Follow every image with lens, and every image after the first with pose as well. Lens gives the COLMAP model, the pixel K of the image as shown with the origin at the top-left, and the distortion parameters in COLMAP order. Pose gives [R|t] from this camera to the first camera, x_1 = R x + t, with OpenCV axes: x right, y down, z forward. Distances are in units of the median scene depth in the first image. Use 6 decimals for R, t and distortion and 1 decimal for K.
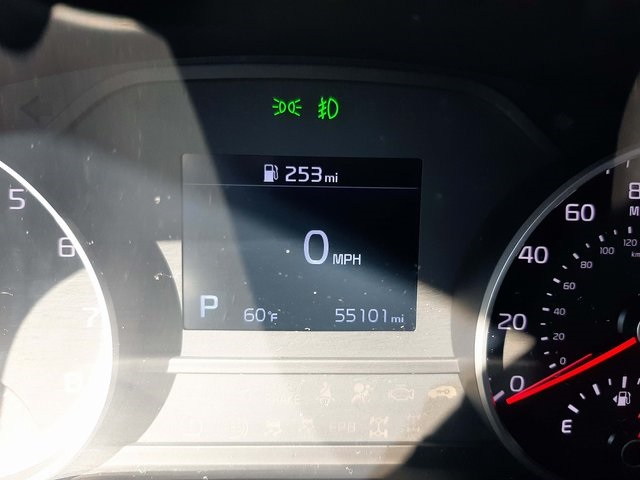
lens RADIAL K [[484.3, 0, 319.0], [0, 484.3, 239.7], [0, 0, 1]] dist [0.019810, -0.057292]
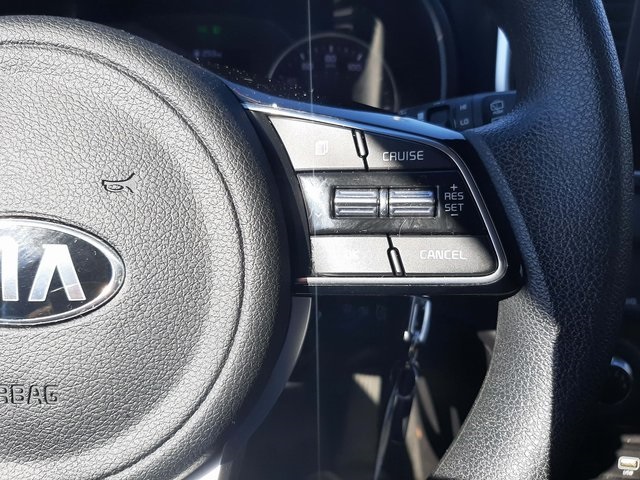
lens RADIAL K [[484.3, 0, 317.7], [0, 484.3, 236.2], [0, 0, 1]] dist [0.019810, -0.057292]
pose [[0.999943, -0.010662, -0.001115, 0.590784], [0.010672, 0.999893, 0.009963, 0.910937], [0.001009, -0.009974, 0.999950, -1.857312]]
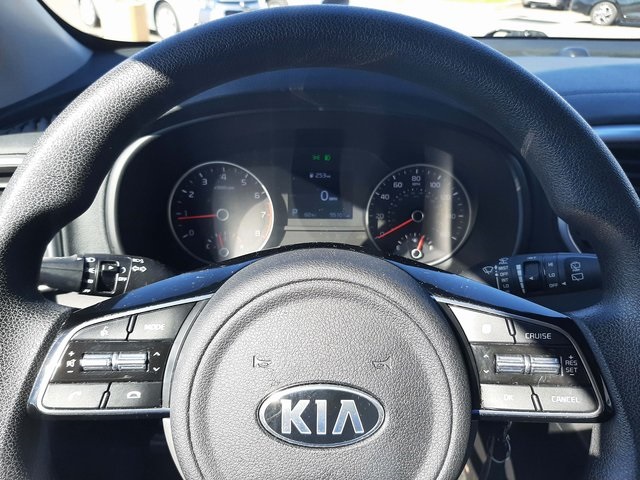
lens RADIAL K [[484.3, 0, 318.4], [0, 484.3, 238.3], [0, 0, 1]] dist [0.019810, -0.057292]
pose [[0.999852, -0.011266, -0.012968, -0.007811], [0.011008, 0.999743, -0.019797, 0.402659], [0.013187, 0.019651, 0.999720, -2.581011]]
